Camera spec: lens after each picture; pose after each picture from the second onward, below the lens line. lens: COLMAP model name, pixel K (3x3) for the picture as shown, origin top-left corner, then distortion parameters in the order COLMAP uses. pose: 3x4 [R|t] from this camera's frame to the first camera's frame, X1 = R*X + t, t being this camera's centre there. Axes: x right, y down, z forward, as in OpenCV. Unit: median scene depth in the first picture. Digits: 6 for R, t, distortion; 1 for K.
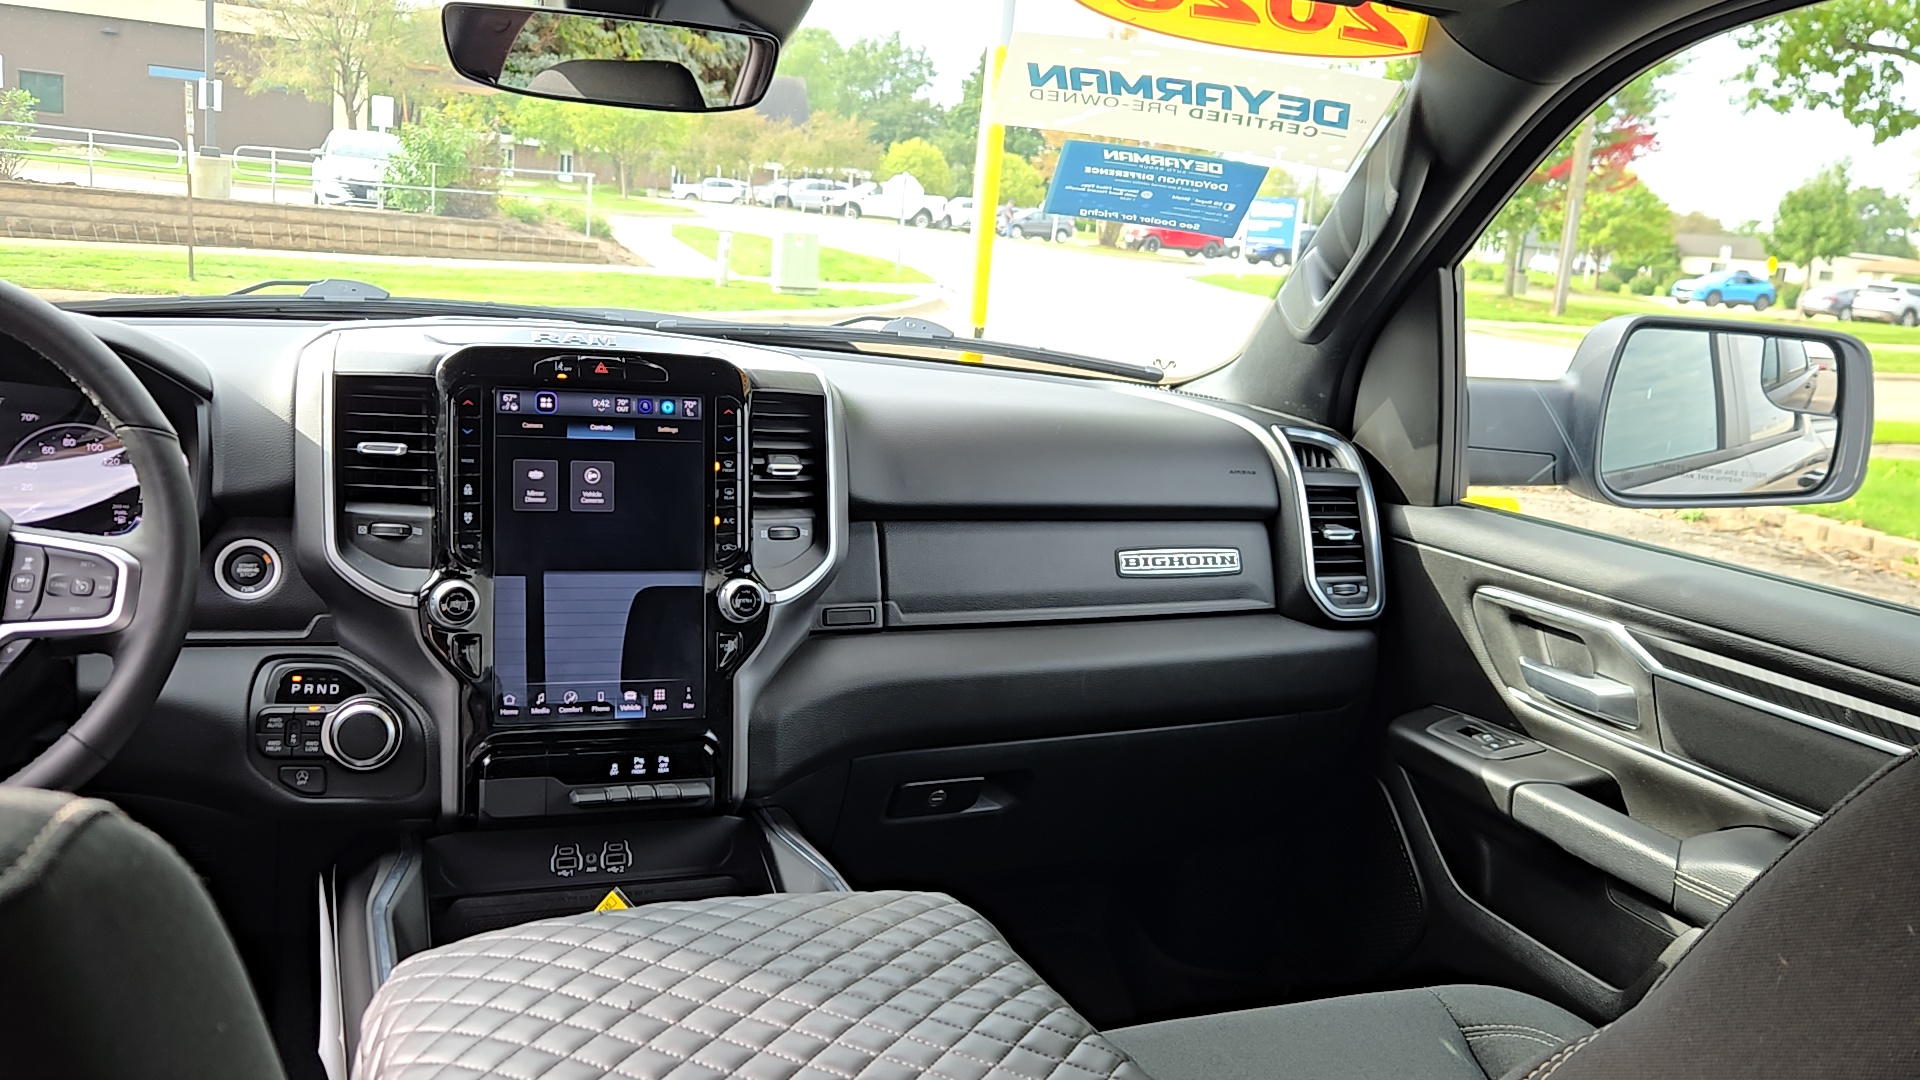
lens RADIAL K [[1591.9, 0, 949.6], [0, 1591.9, 533.5], [0, 0, 1]] dist [0.011713, -0.001385]
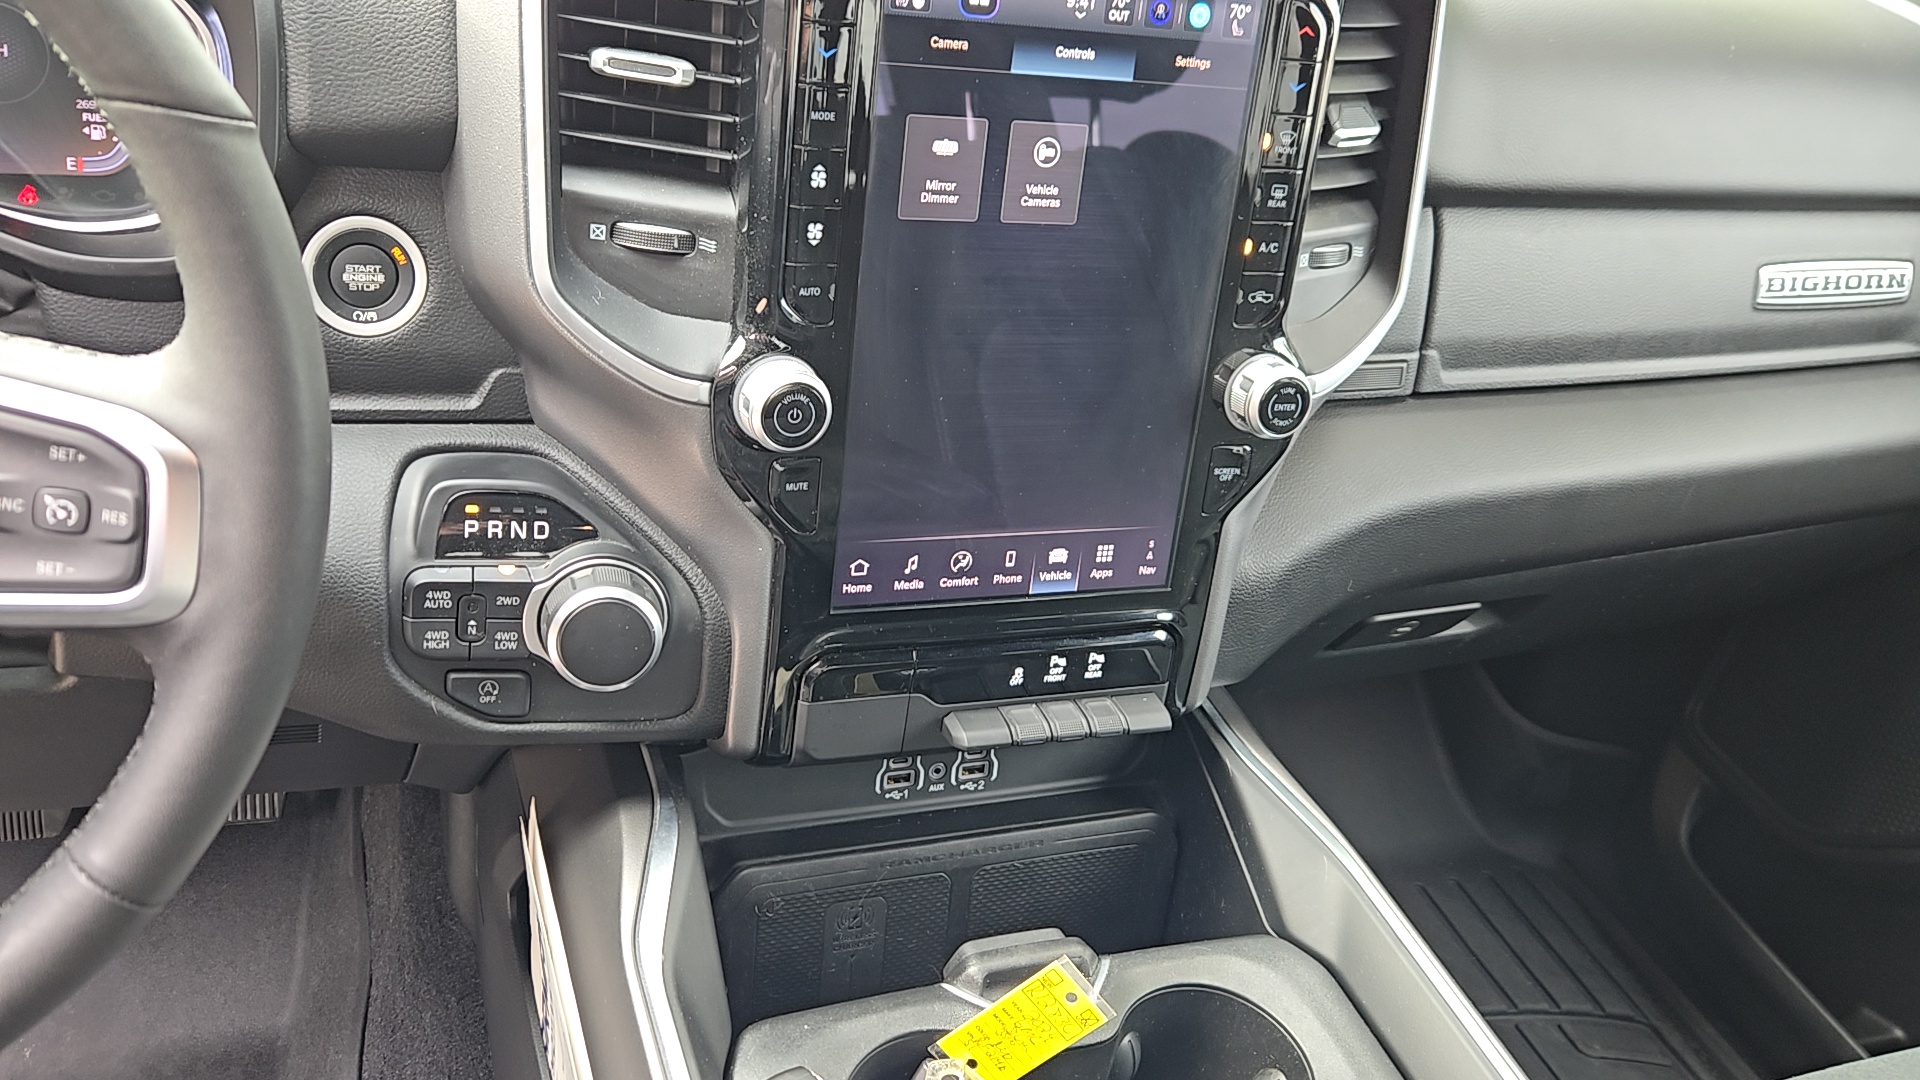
lens RADIAL K [[1604.8, 0, 948.8], [0, 1604.8, 532.6], [0, 0, 1]] dist [0.012643, -0.017145]
pose [[0.994365, 0.097363, 0.041931, -0.265972], [-0.105986, 0.921209, 0.374354, -0.112447], [-0.002179, -0.376689, 0.926337, 0.491269]]
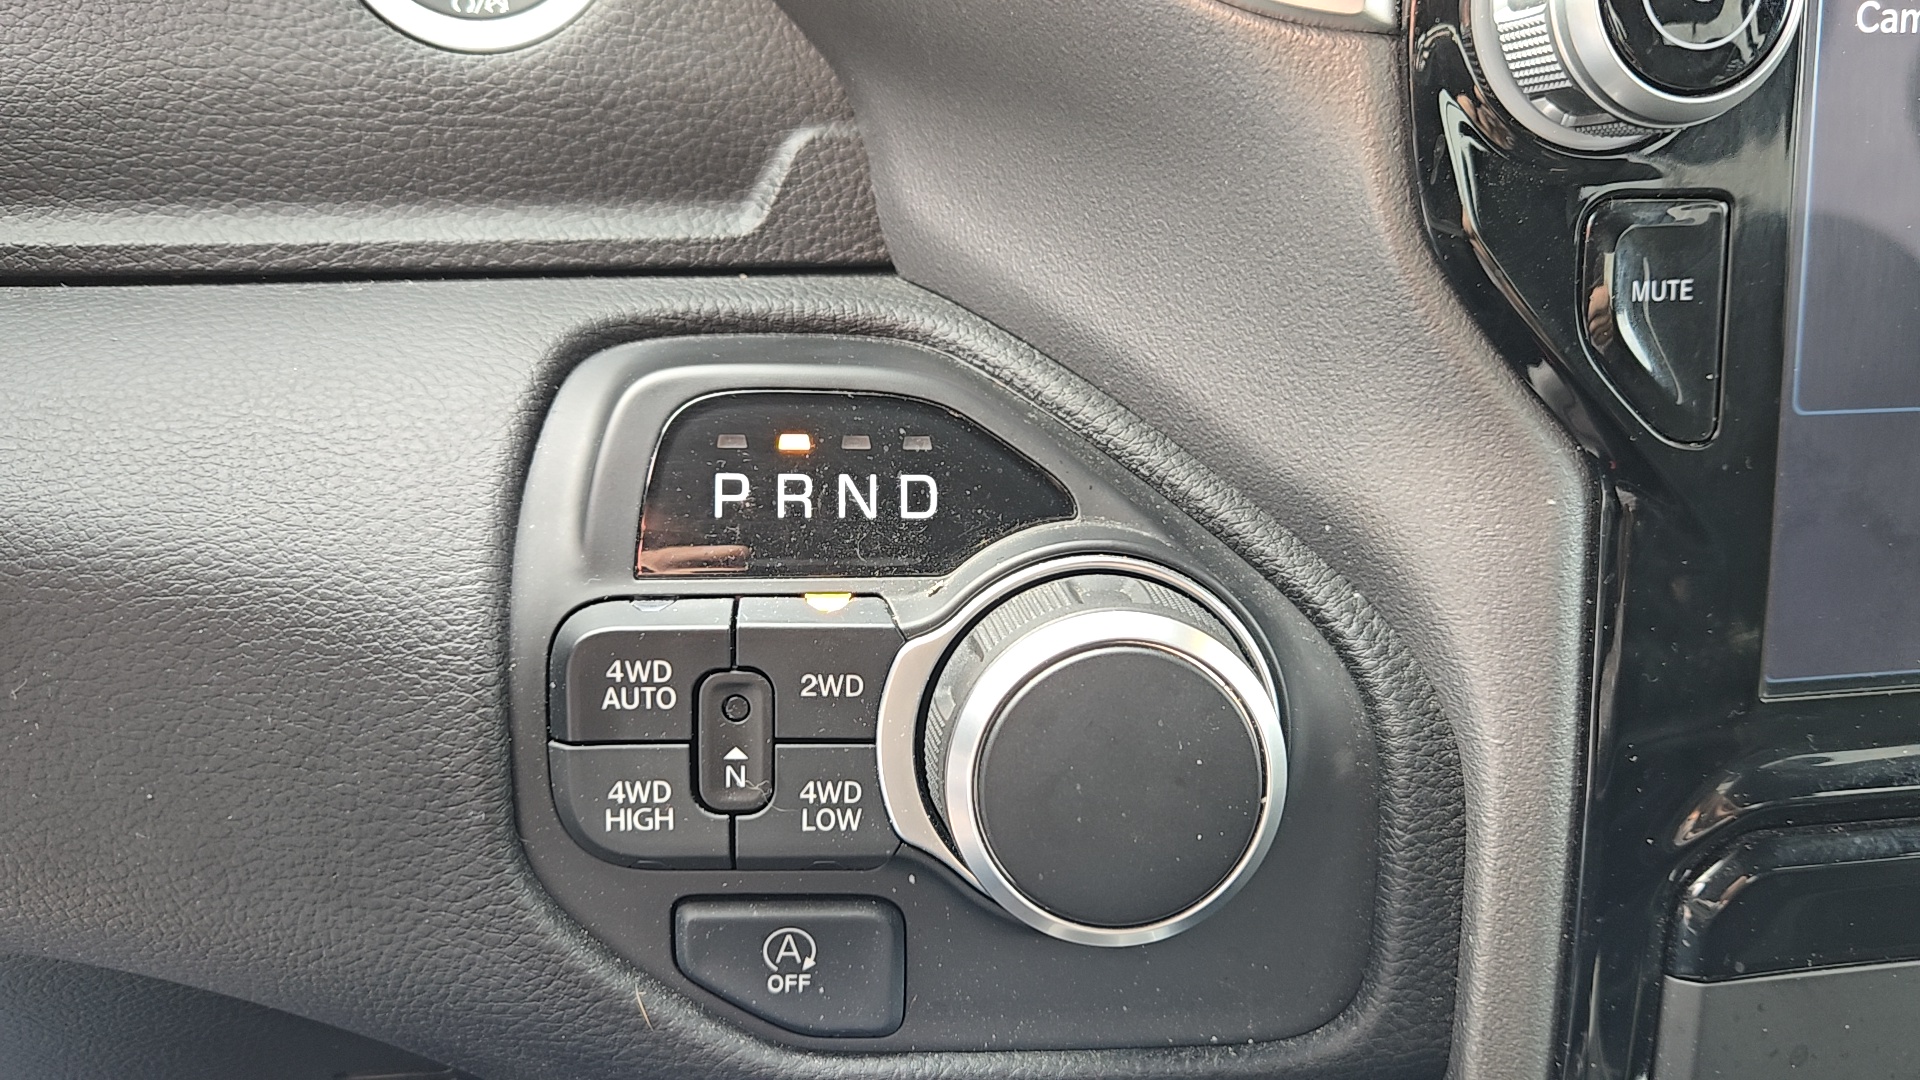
lens RADIAL K [[1604.8, 0, 948.8], [0, 1604.8, 532.6], [0, 0, 1]] dist [0.012643, -0.017145]
pose [[0.977671, 0.018336, -0.209341, -0.332077], [0.020819, 0.982834, 0.183315, 0.064550], [0.209109, -0.183580, 0.960506, 0.791259]]
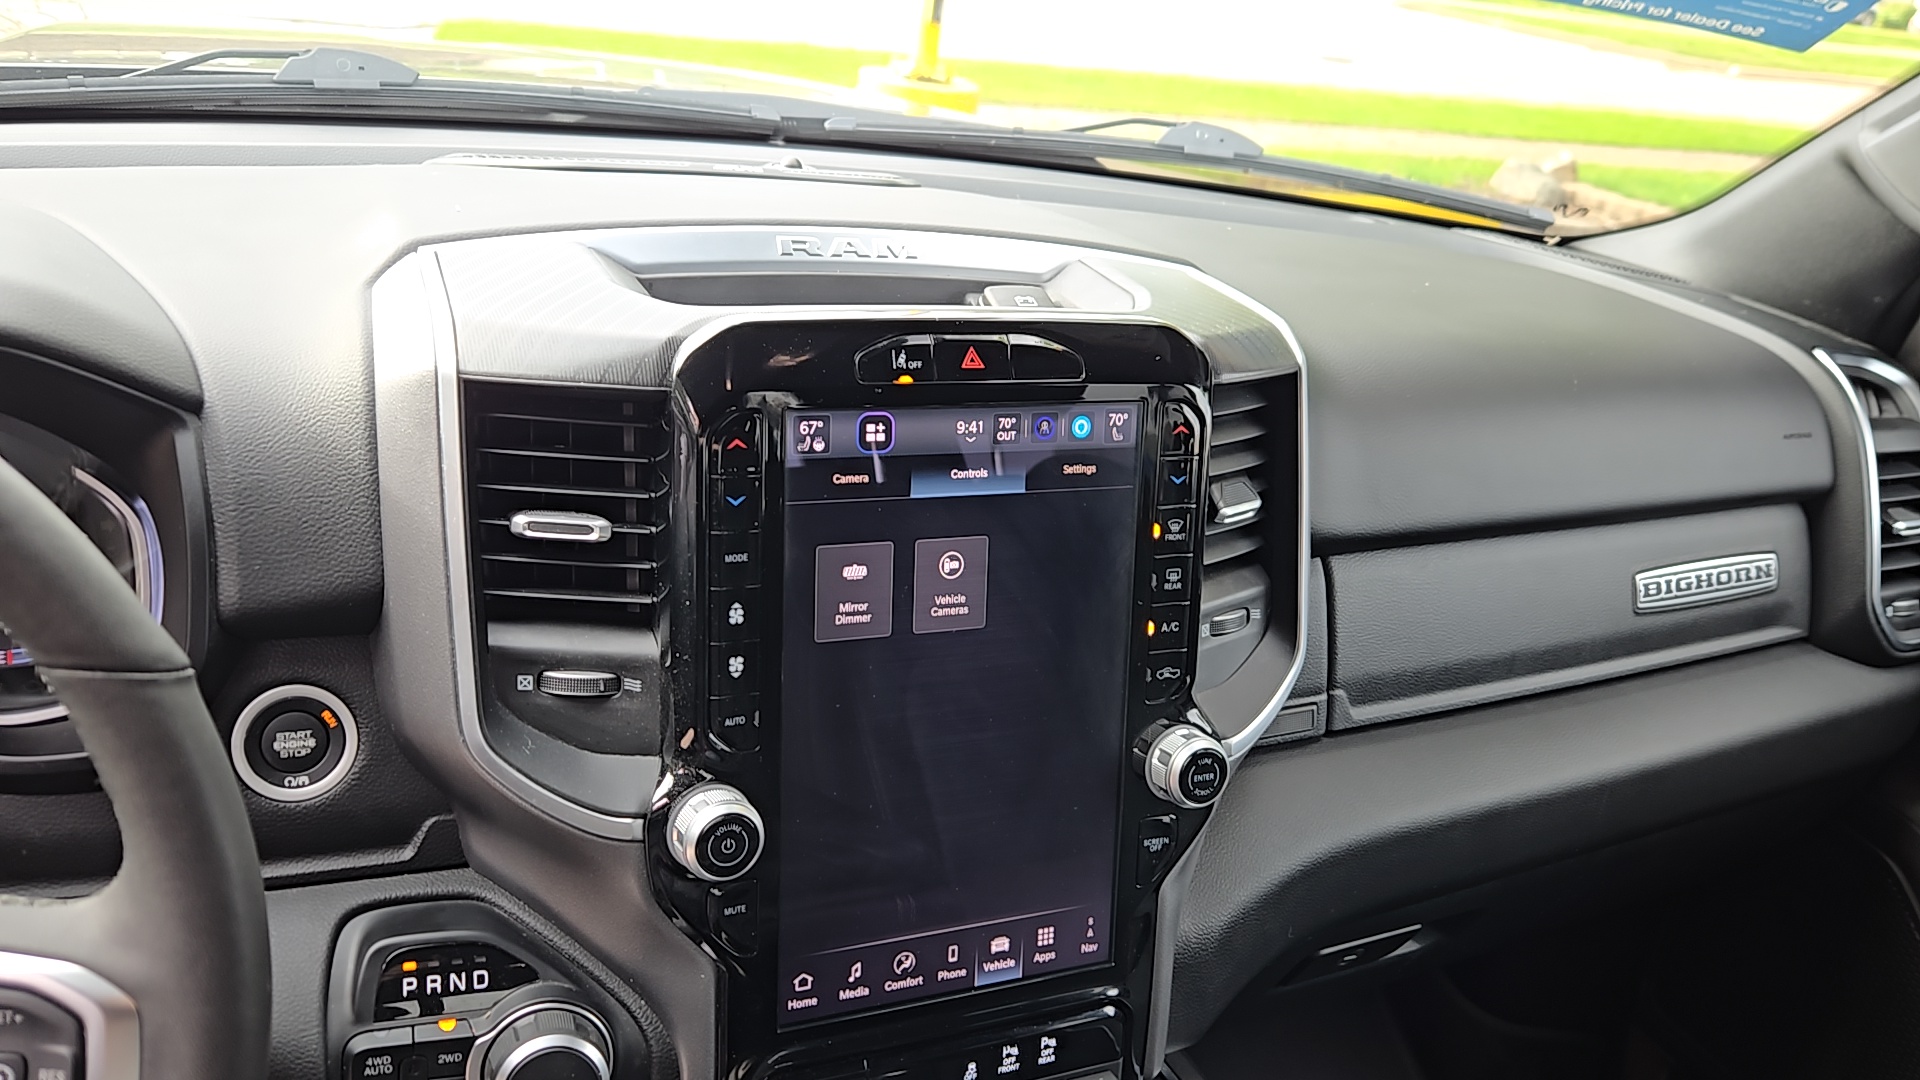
lens RADIAL K [[1604.8, 0, 948.8], [0, 1604.8, 532.6], [0, 0, 1]] dist [0.012643, -0.017145]
pose [[0.997009, 0.018957, 0.074927, -0.266655], [-0.033875, 0.978558, 0.203166, -0.155530], [-0.069469, -0.205097, 0.976273, 0.487061]]
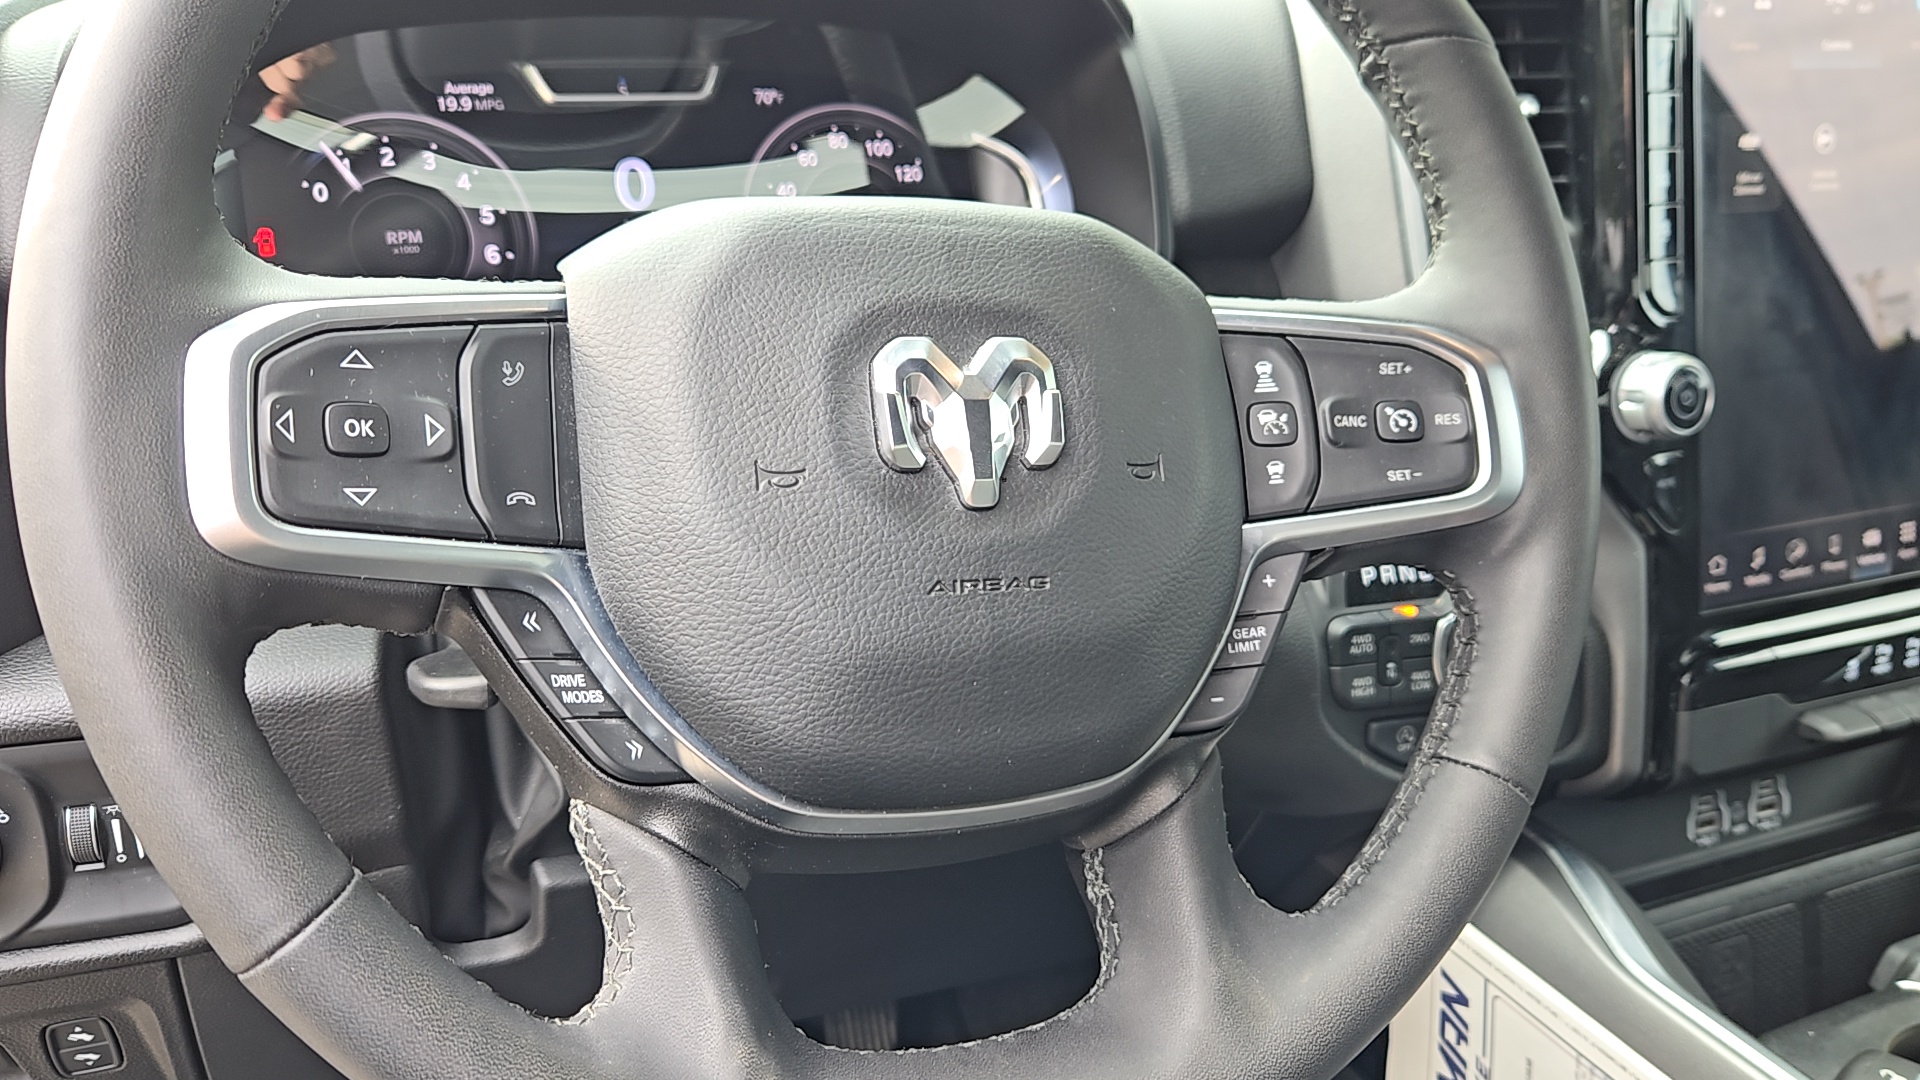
lens RADIAL K [[1611.1, 0, 951.3], [0, 1611.1, 536.6], [0, 0, 1]] dist [-0.000151, 0.002779]
pose [[0.997428, -0.070830, 0.010991, -0.535004], [0.068160, 0.984714, 0.160291, -0.011331], [-0.022176, -0.159129, 0.987009, 0.455882]]
